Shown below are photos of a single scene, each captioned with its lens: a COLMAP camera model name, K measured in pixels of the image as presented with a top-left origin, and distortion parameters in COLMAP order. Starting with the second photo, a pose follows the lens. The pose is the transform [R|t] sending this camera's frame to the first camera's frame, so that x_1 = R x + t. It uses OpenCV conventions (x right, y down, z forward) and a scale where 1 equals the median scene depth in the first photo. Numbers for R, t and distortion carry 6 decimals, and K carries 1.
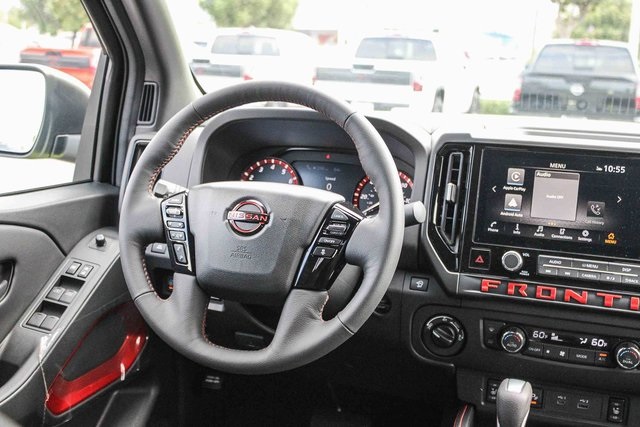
lens RADIAL K [[799.9, 0, 320.0], [0, 799.9, 213.5], [0, 0, 1]] dist [-0.010563, -0.015219]
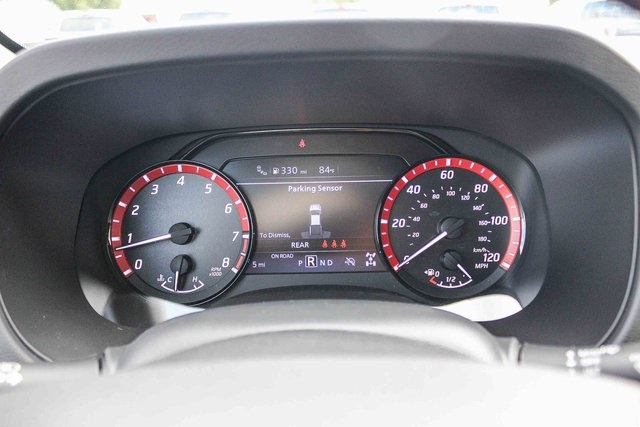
lens RADIAL K [[526.3, 0, 320.0], [0, 526.3, 213.5], [0, 0, 1]] dist [0.001040, 0.006760]
pose [[0.952869, -0.160048, 0.257732, -0.066571], [0.120185, 0.979161, 0.163705, -0.082047], [-0.278562, -0.125014, 0.952247, 0.722957]]
